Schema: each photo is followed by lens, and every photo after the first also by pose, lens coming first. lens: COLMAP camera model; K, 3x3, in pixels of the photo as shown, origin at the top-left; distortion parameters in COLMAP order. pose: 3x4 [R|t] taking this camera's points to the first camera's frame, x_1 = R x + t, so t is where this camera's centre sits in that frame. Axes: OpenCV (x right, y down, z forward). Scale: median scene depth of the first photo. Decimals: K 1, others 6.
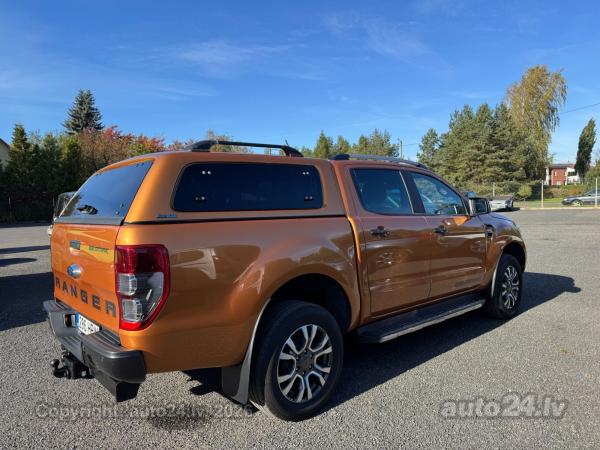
lens RADIAL K [[436.2, 0, 300.2], [0, 436.2, 229.4], [0, 0, 1]] dist [0.053800, -0.059384]
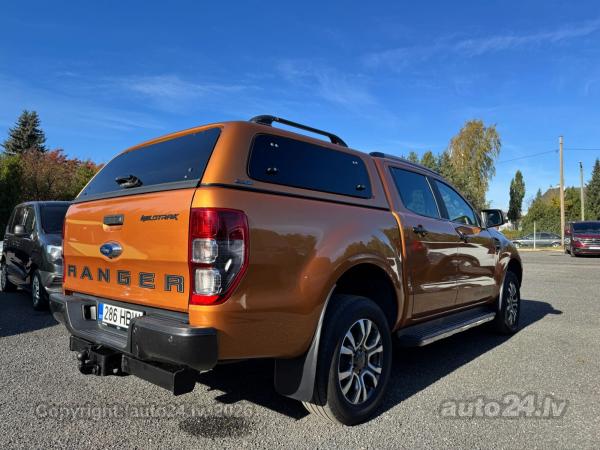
lens RADIAL K [[436.2, 0, 301.2], [0, 436.2, 226.8], [0, 0, 1]] dist [0.053800, -0.059384]
pose [[0.991041, 0.039797, 0.127494, -0.219167], [-0.027380, 0.994839, -0.097705, 0.107923], [-0.130724, 0.093339, 0.987015, 0.073819]]
